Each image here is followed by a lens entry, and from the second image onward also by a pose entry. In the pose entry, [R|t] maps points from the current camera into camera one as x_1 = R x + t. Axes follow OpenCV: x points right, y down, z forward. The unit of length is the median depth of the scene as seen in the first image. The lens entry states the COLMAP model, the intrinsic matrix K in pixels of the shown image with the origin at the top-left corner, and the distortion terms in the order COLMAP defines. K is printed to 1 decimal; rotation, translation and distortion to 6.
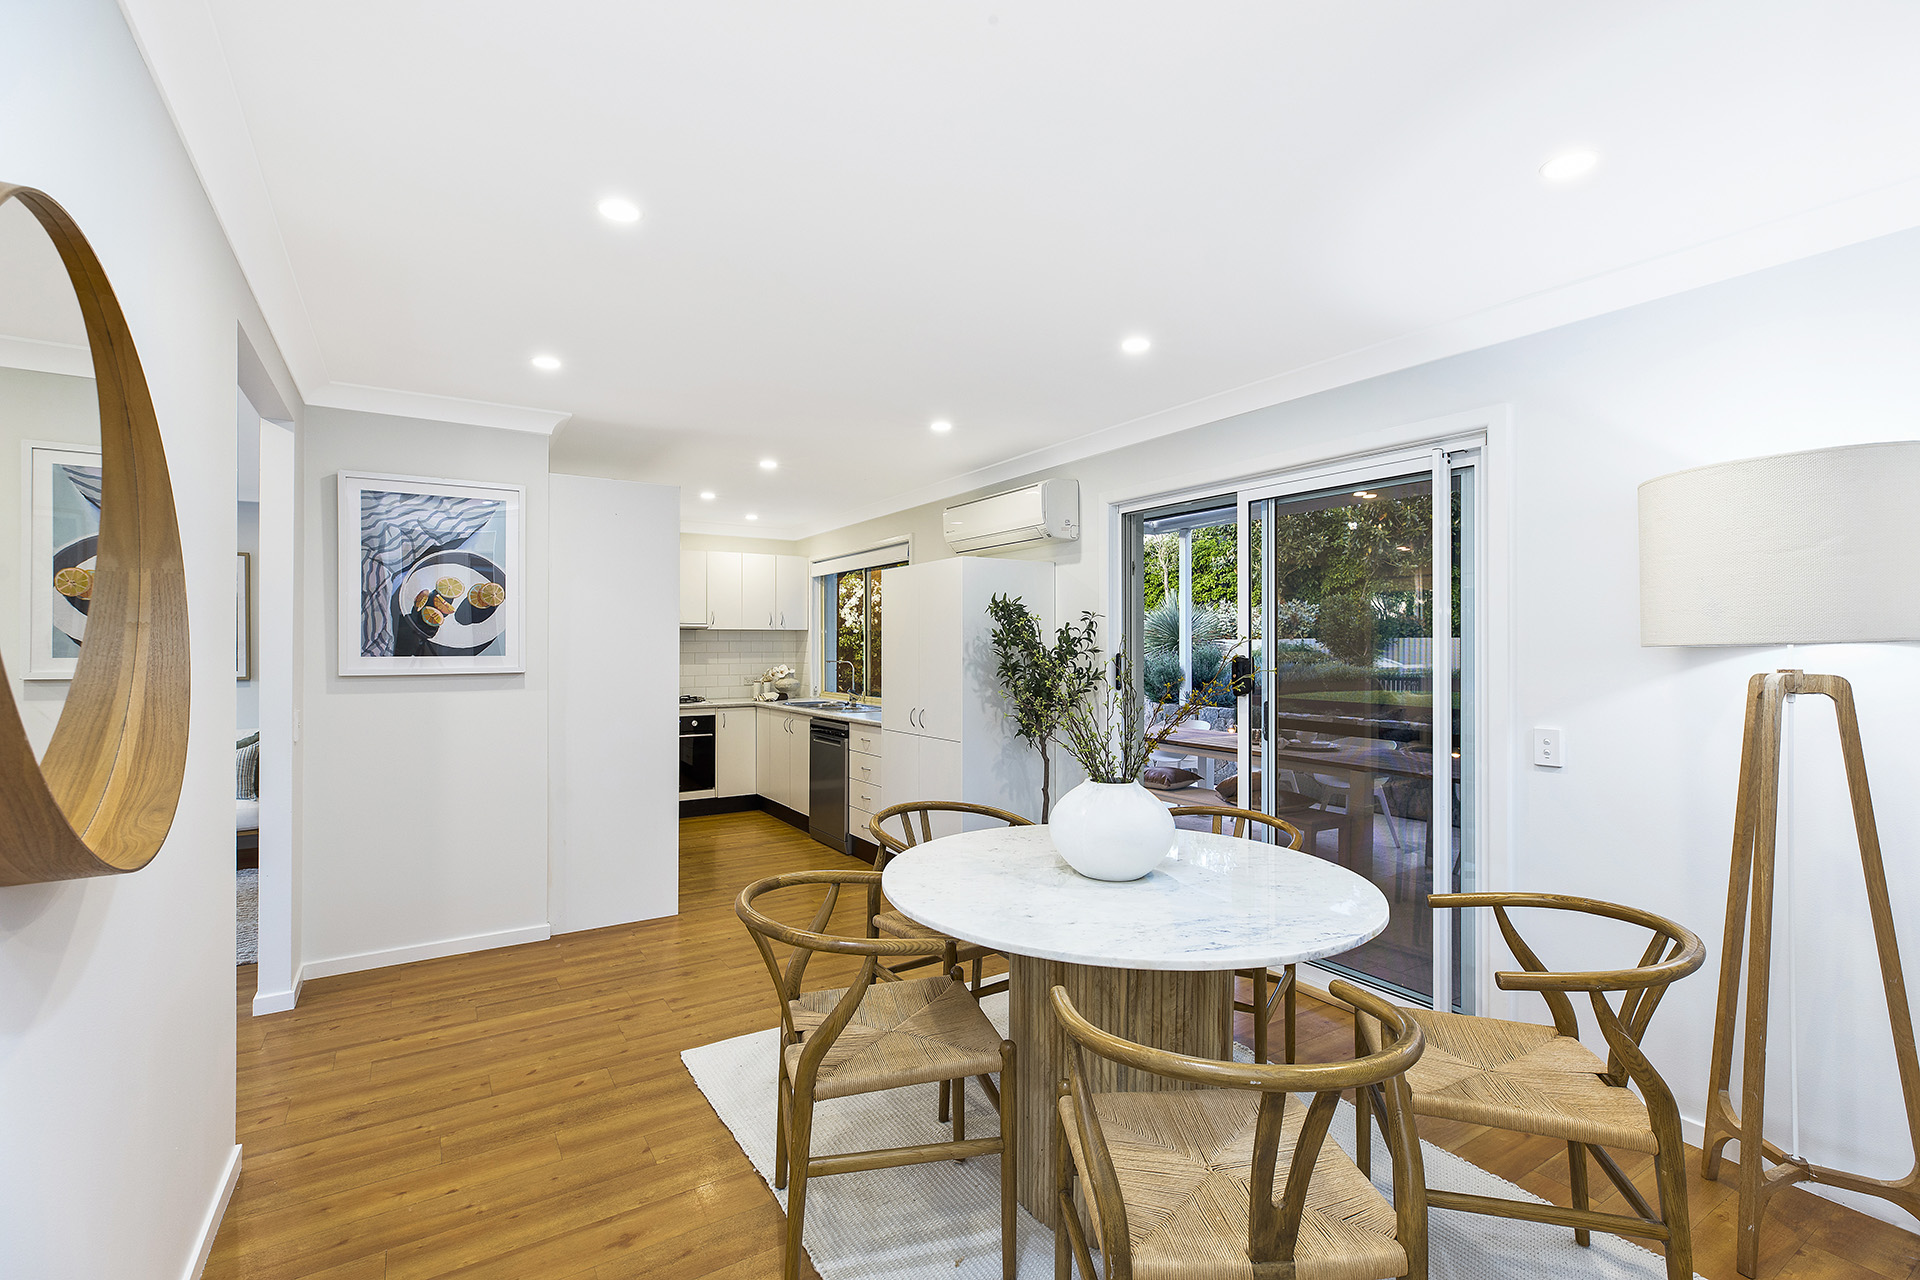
lens RADIAL K [[857.9, 0, 964.5], [0, 857.9, 647.2], [0, 0, 1]] dist [-0.000400, 0.000028]
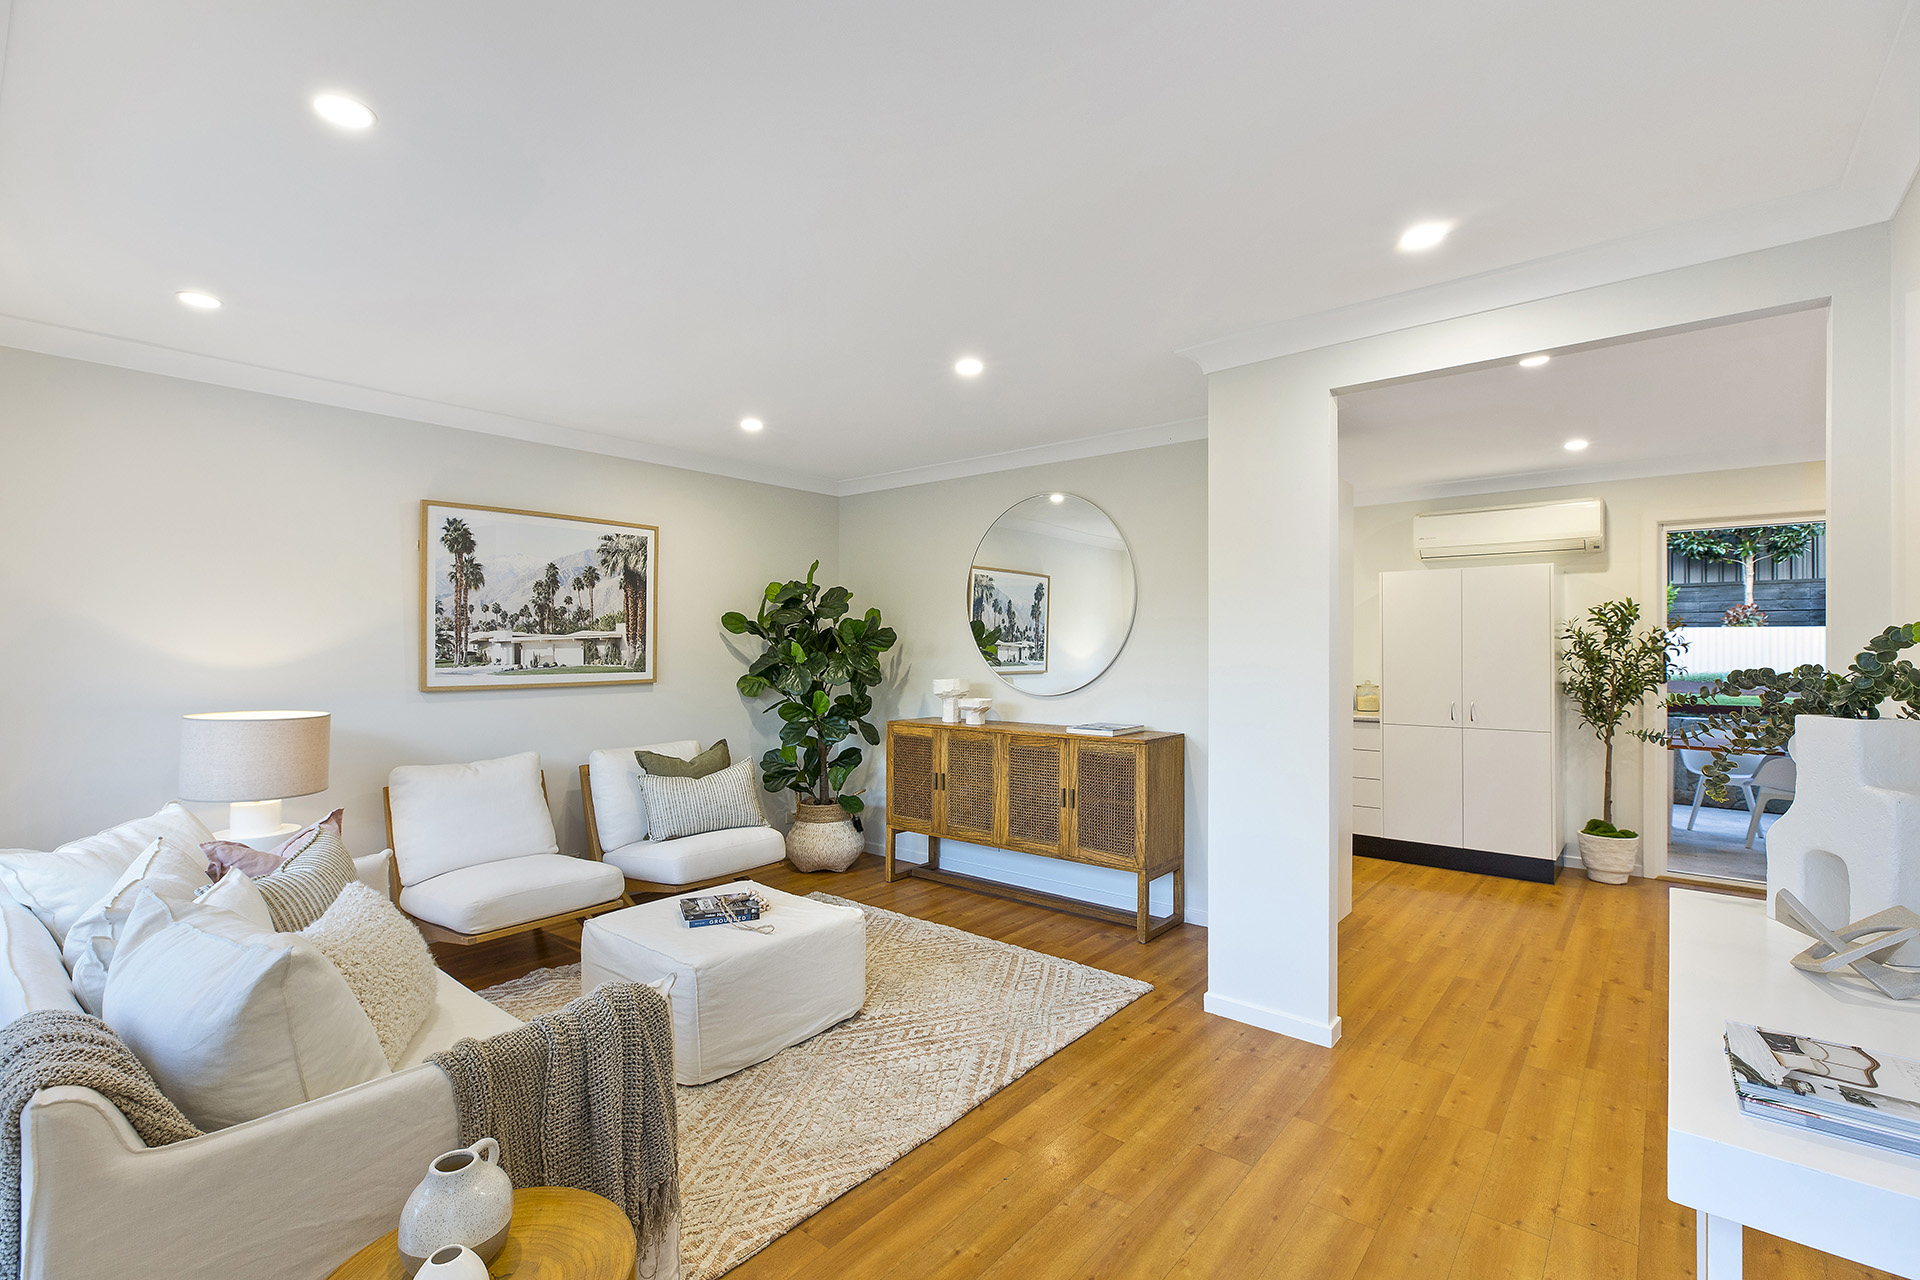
lens RADIAL K [[857.9, 0, 956.1], [0, 857.9, 643.7], [0, 0, 1]] dist [-0.000400, 0.000028]
pose [[0.954201, 0.004726, 0.299130, -0.456820], [-0.003307, 0.999981, -0.005249, 0.002167], [-0.299149, 0.004019, 0.954198, 0.076466]]
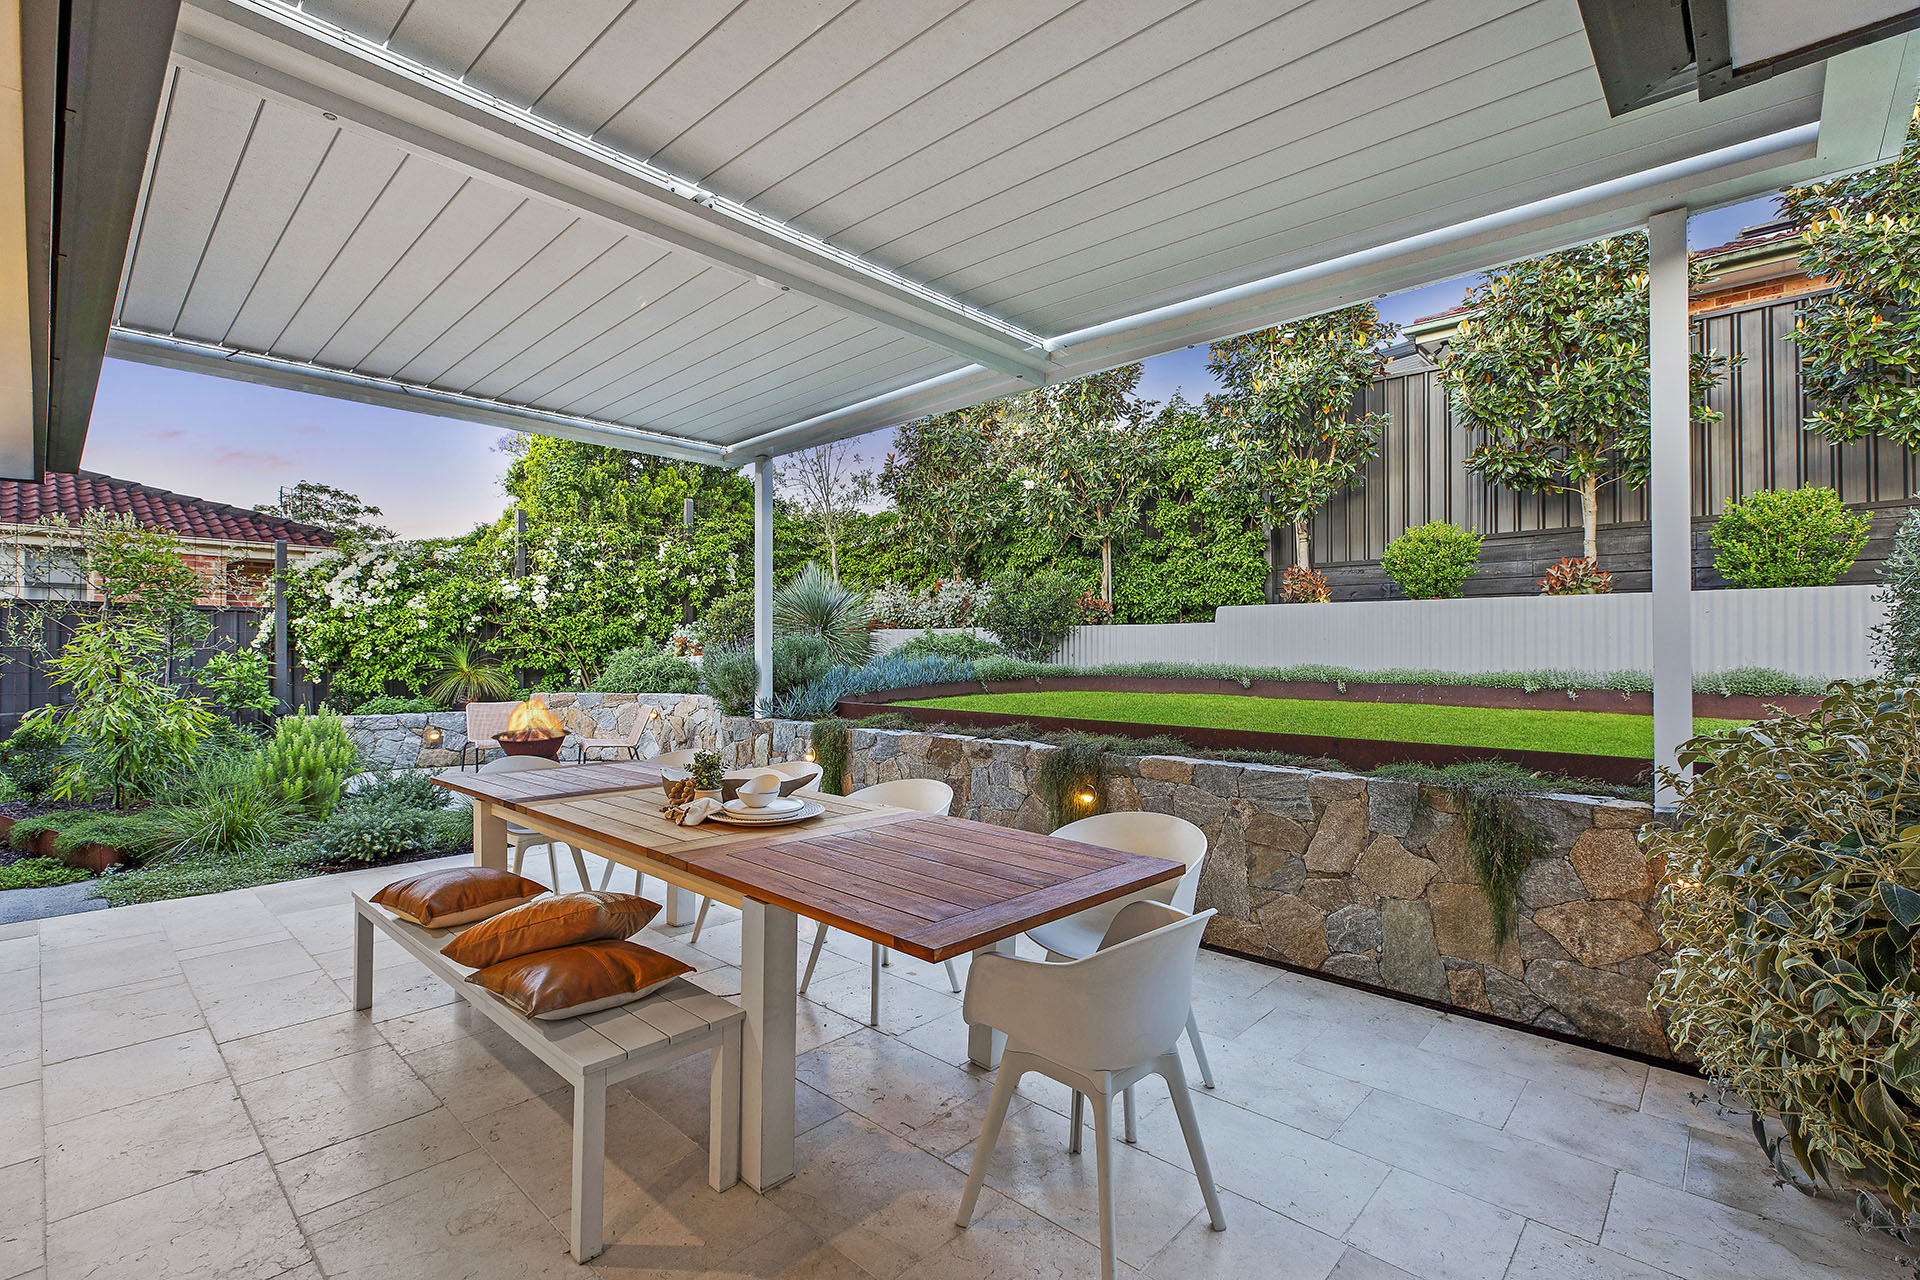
lens RADIAL K [[857.9, 0, 960.9], [0, 857.9, 641.2], [0, 0, 1]] dist [-0.000400, 0.000028]
pose [[0.969168, 0.002073, 0.246394, 0.241841], [0.000701, 0.999937, -0.011169, 0.014300], [-0.246402, 0.010997, 0.969105, 0.307593]]
